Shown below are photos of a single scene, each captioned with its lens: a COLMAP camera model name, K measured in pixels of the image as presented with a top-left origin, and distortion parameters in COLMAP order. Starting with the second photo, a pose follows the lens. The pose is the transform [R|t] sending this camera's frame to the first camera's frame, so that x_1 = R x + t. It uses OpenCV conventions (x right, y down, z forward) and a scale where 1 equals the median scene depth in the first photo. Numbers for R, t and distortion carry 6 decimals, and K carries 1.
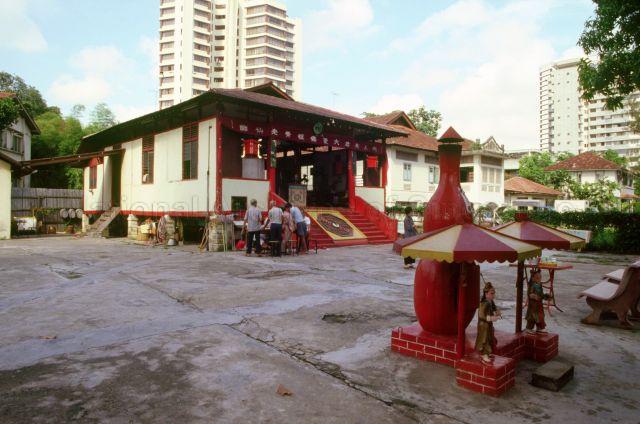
lens RADIAL K [[461.1, 0, 320.0], [0, 461.1, 212.0], [0, 0, 1]] dist [-0.122768, 0.111096]
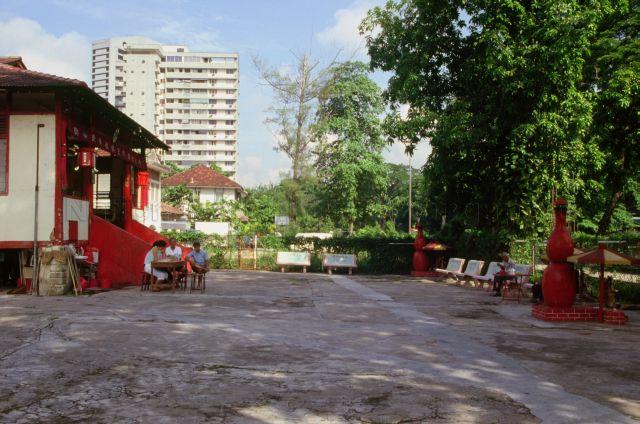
lens RADIAL K [[639.7, 0, 320.0], [0, 639.7, 212.0], [0, 0, 1]] dist [-0.050629, -0.007932]
pose [[0.683291, 0.021744, 0.729822, -0.153818], [0.003964, 0.999431, -0.033488, -0.002721], [-0.730135, 0.025775, 0.682817, -0.003303]]
